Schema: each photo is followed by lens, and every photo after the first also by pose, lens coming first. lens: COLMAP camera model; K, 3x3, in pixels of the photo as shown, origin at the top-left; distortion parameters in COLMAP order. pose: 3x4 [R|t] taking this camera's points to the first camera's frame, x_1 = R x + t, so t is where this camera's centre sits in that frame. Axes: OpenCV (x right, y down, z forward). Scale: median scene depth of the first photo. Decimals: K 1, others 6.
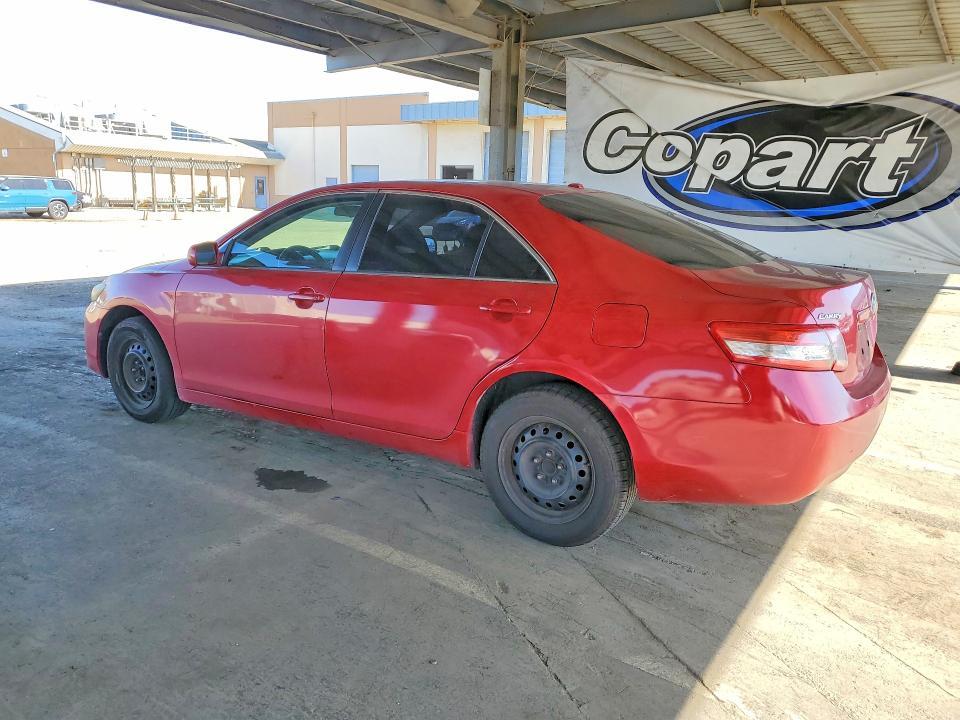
lens RADIAL K [[717.3, 0, 413.4], [0, 717.3, 360.6], [0, 0, 1]] dist [-0.089931, 0.153701]
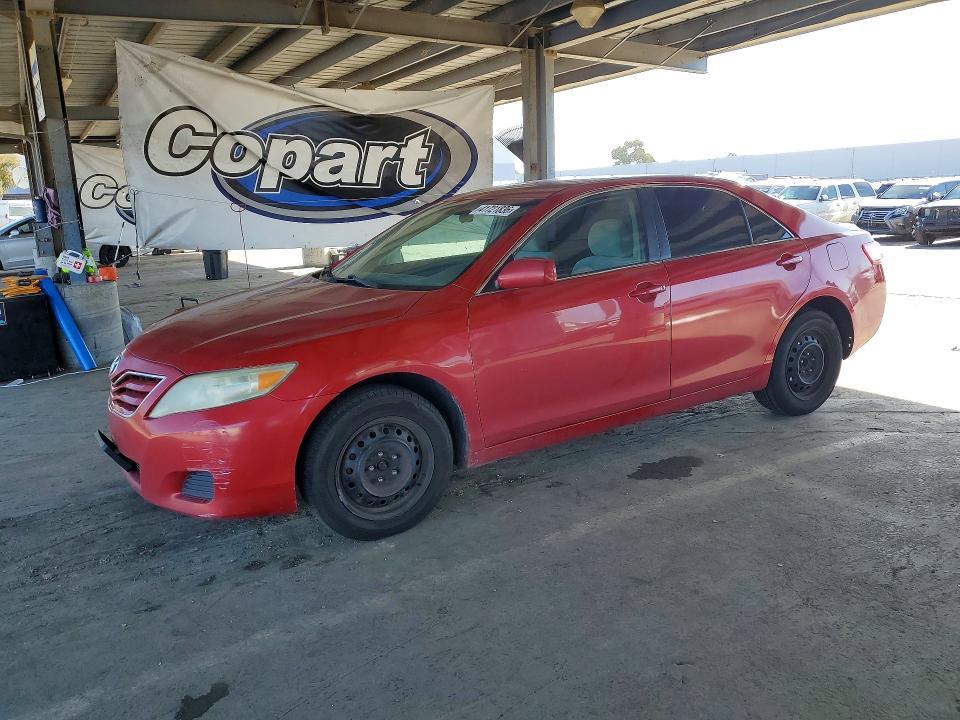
lens RADIAL K [[757.4, 0, 480.0], [0, 757.4, 360.0], [0, 0, 1]] dist [-0.001390, 0.001130]
pose [[0.430212, -0.235458, 0.871480, -0.502028], [0.252672, 0.958206, 0.134156, -0.082231], [-0.866645, 0.162483, 0.471726, 0.287225]]
